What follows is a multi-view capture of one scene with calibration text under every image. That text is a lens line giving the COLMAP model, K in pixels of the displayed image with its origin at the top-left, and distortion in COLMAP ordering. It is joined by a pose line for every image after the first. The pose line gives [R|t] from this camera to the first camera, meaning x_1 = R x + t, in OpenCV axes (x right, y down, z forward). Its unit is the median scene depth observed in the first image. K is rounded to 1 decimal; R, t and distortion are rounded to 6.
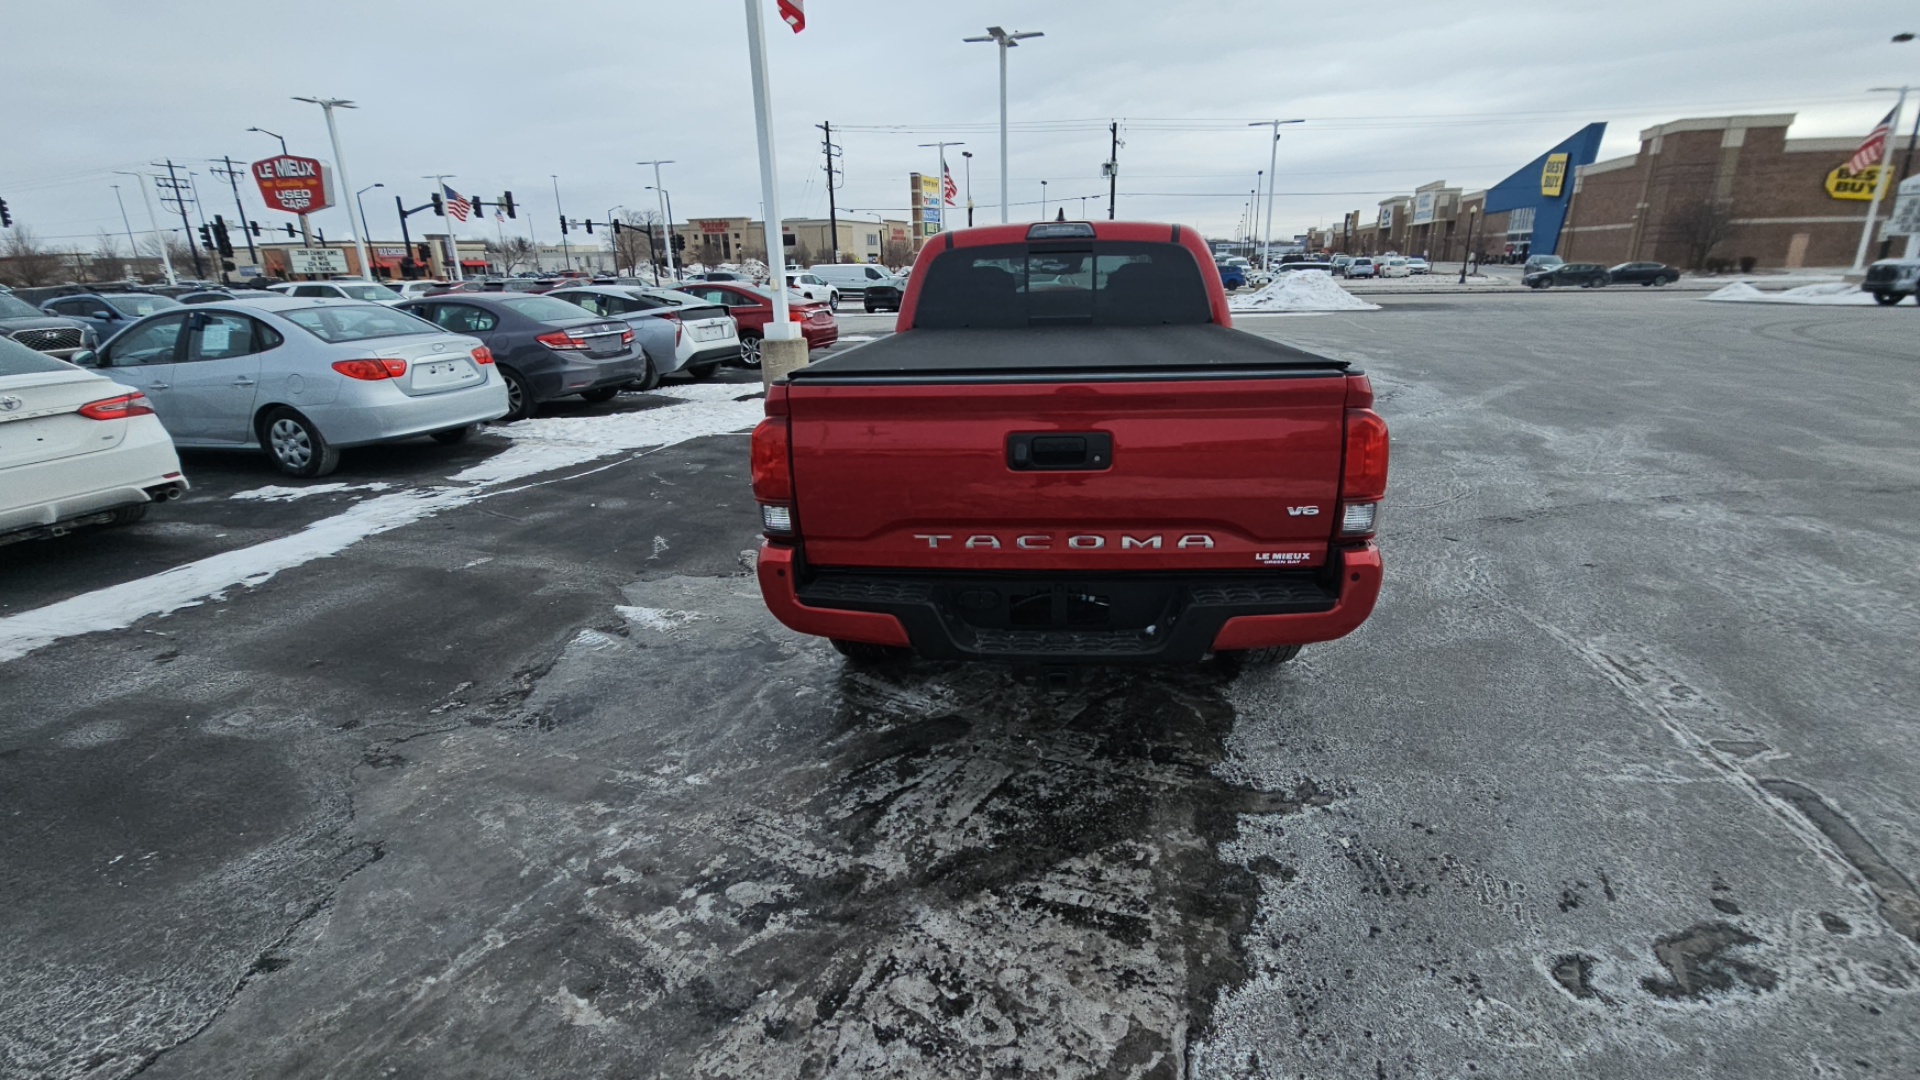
lens RADIAL K [[848.3, 0, 980.9], [0, 848.3, 544.9], [0, 0, 1]] dist [0.008523, -0.005515]
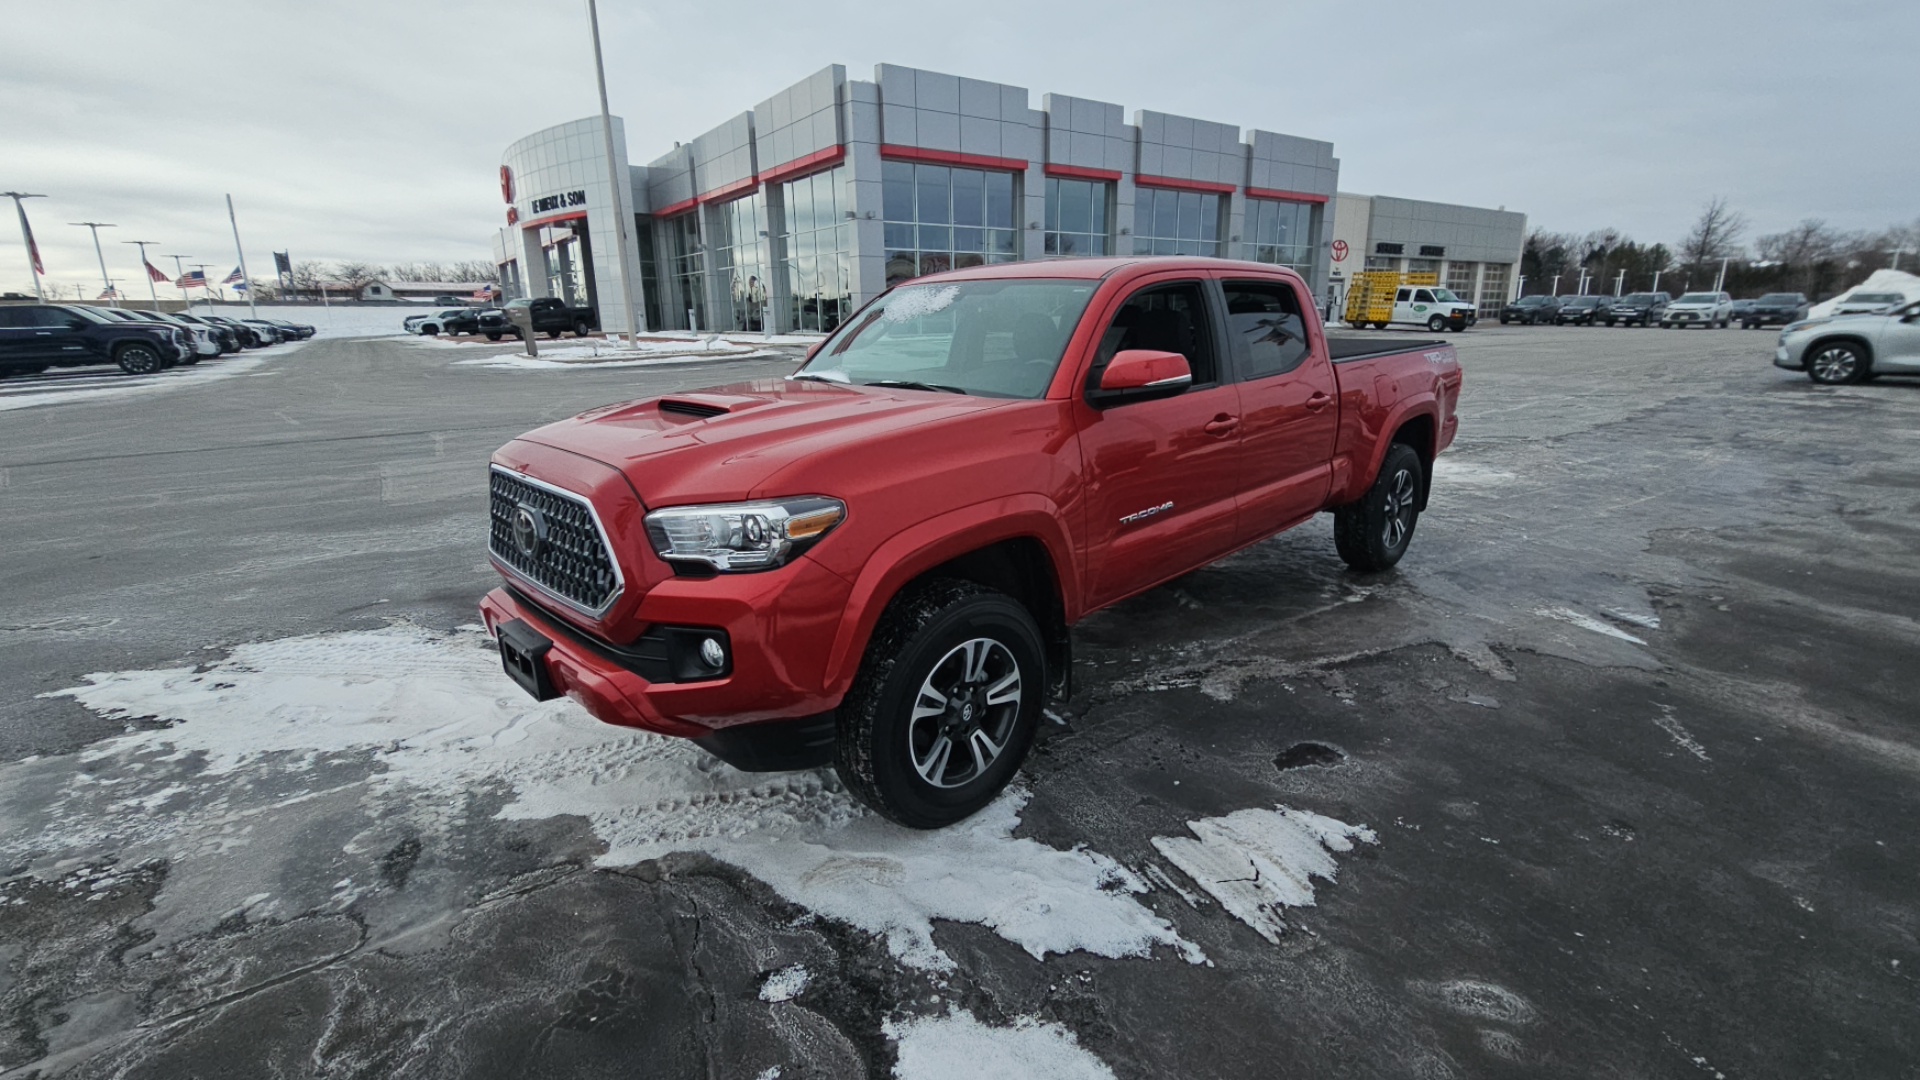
lens RADIAL K [[848.3, 0, 979.3], [0, 848.3, 545.6], [0, 0, 1]] dist [0.008523, -0.005515]
pose [[-0.771631, -0.137232, 0.621090, -0.442312], [0.229264, 0.850809, 0.472824, -0.650342], [-0.593315, 0.507240, -0.625048, 2.025292]]
